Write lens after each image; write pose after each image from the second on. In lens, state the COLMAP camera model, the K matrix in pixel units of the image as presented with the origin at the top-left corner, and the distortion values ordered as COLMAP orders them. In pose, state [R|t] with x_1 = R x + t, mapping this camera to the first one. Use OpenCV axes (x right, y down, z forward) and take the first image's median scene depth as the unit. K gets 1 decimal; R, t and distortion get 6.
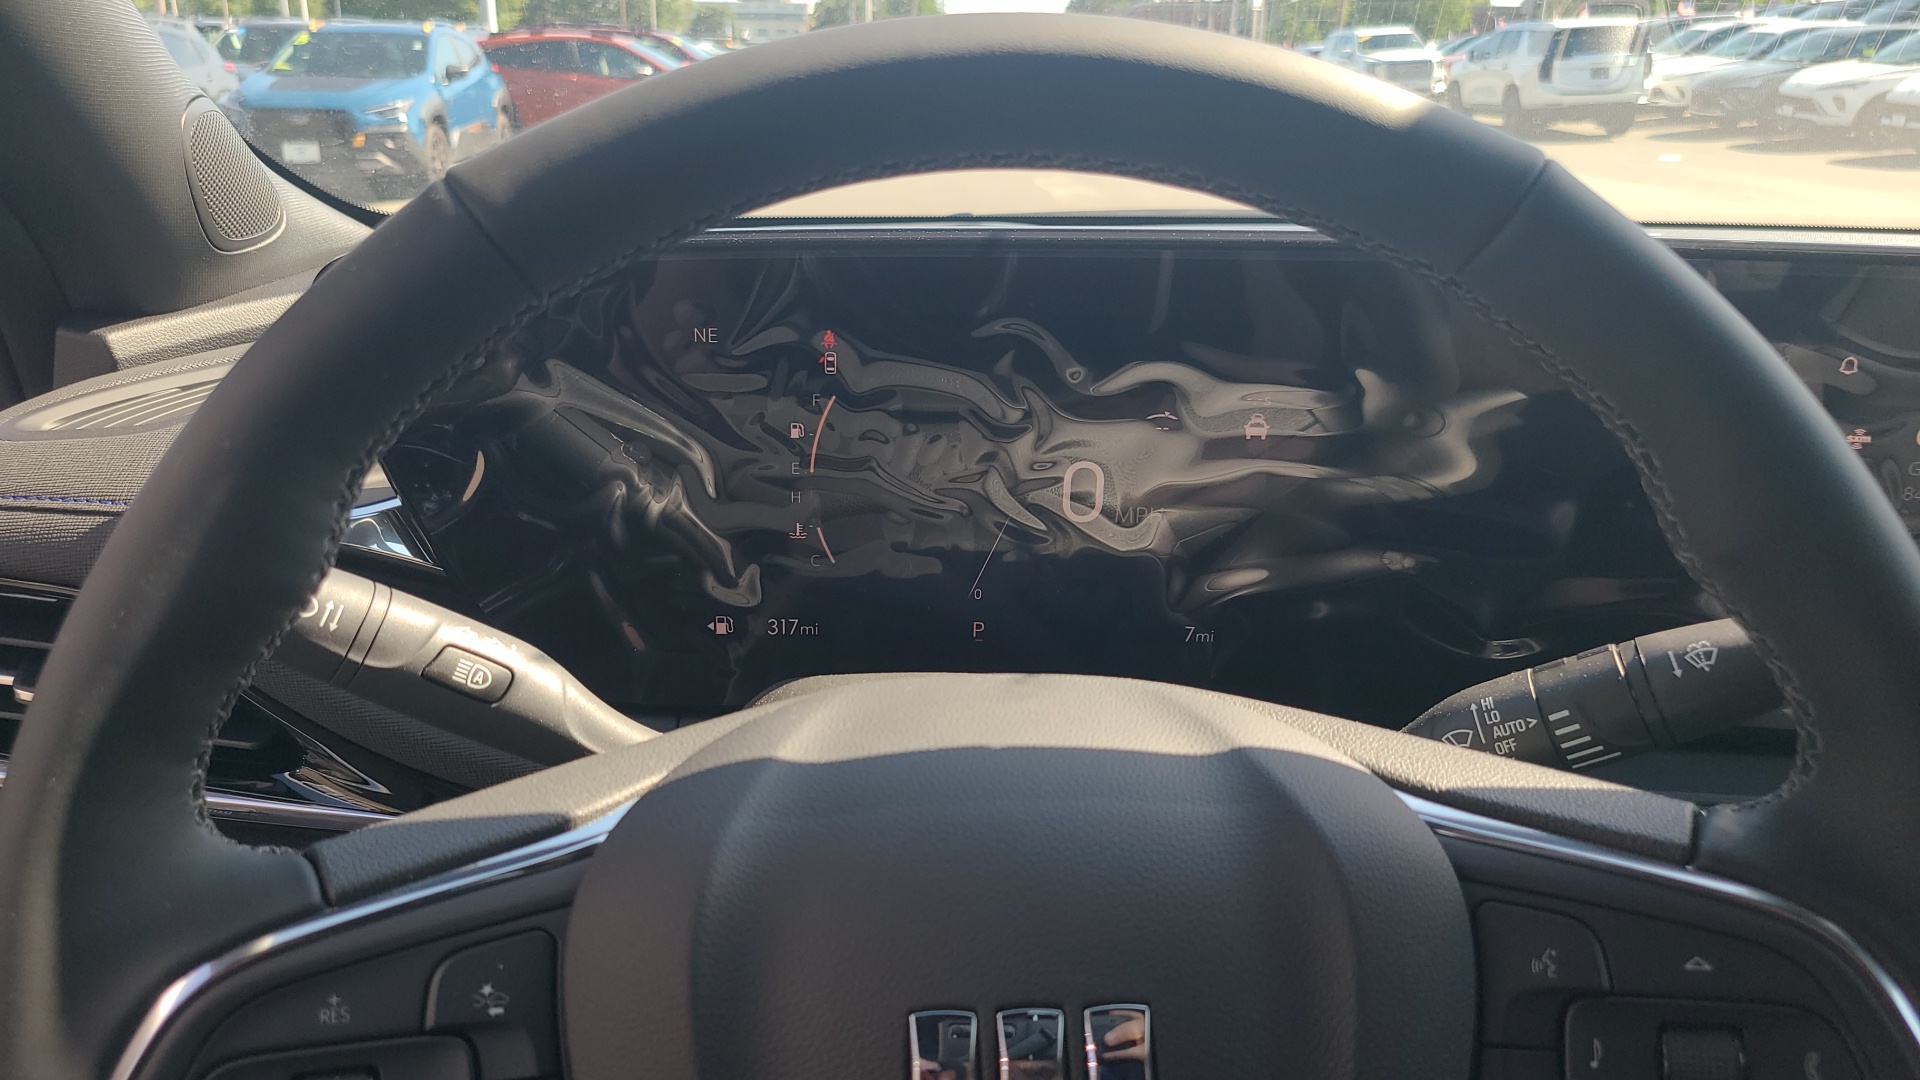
lens RADIAL K [[1453.6, 0, 947.0], [0, 1453.6, 514.0], [0, 0, 1]] dist [0.012861, -0.015561]
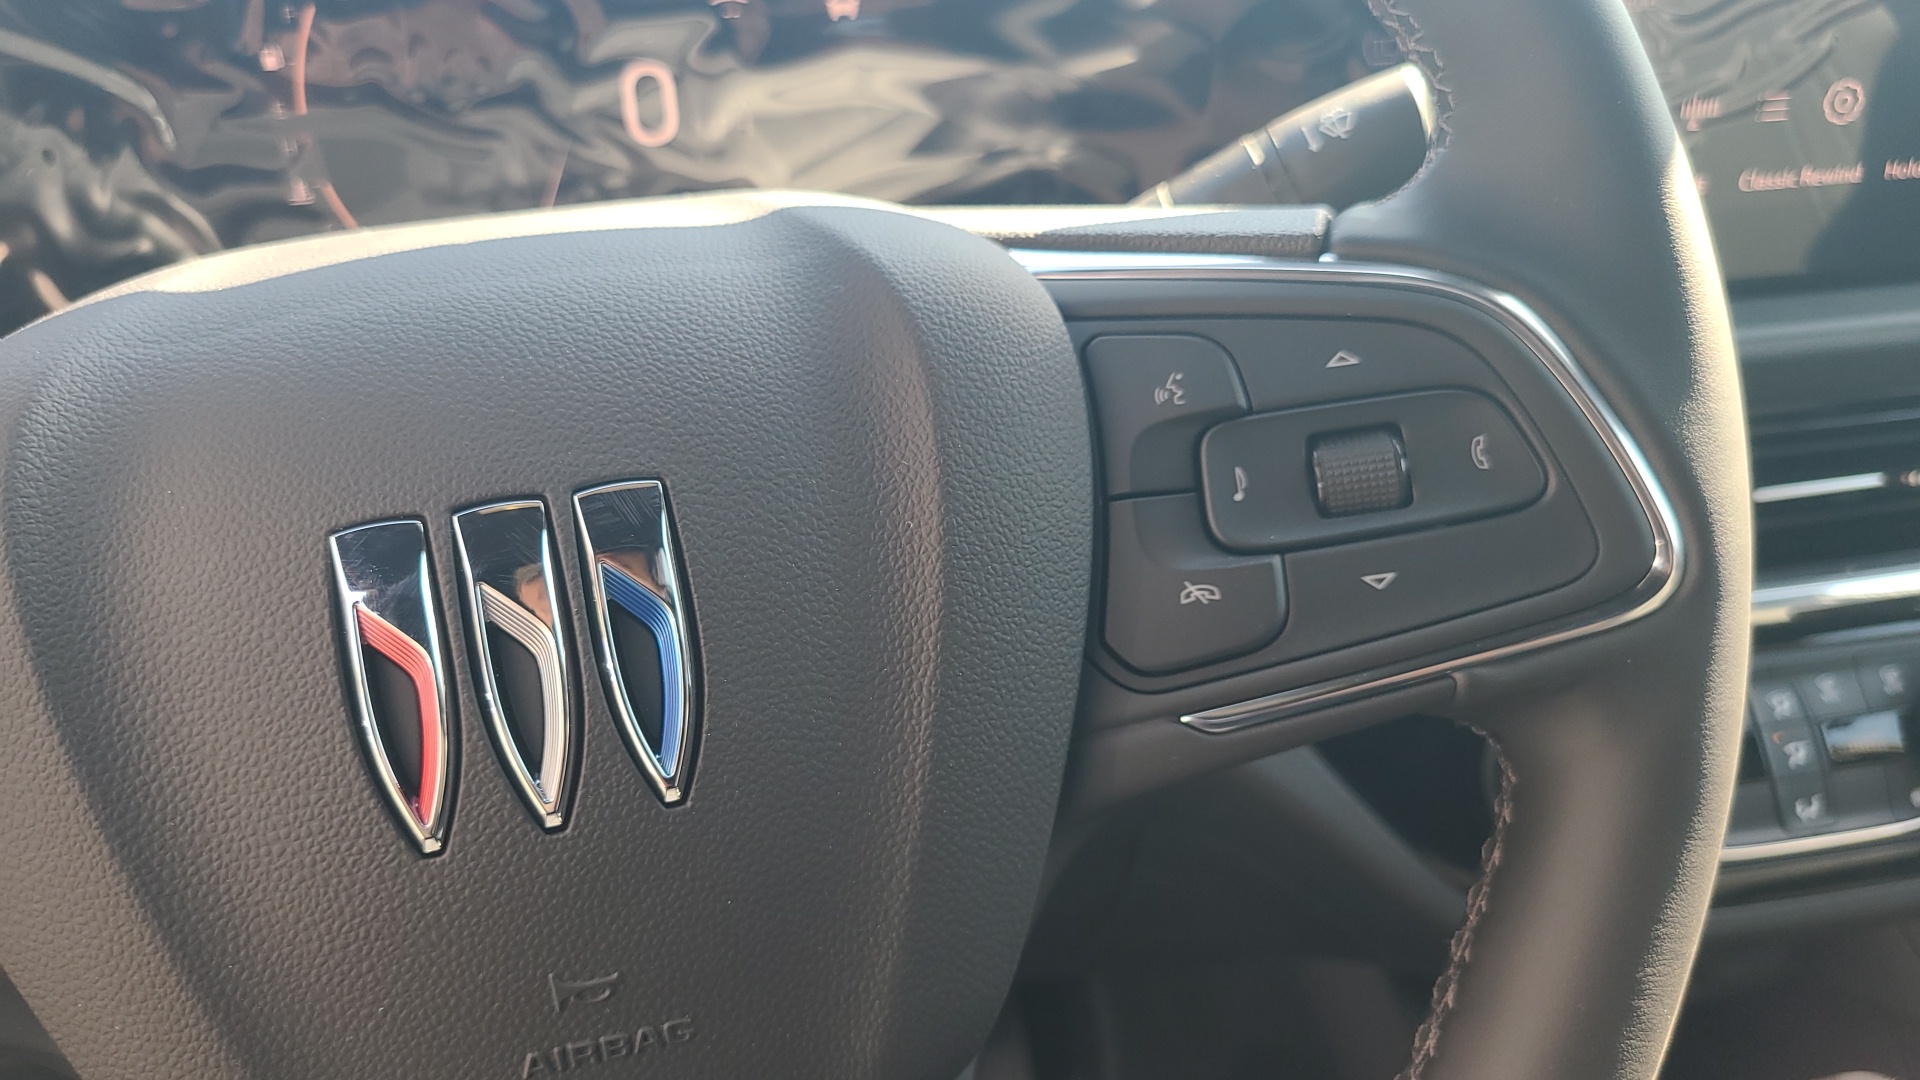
lens RADIAL K [[1453.6, 0, 929.1], [0, 1453.6, 547.4], [0, 0, 1]] dist [0.012861, -0.015561]
pose [[0.977039, -0.149301, 0.152002, 0.087528], [0.136659, 0.986473, 0.090528, 0.184289], [-0.163461, -0.067677, 0.984226, 0.134040]]
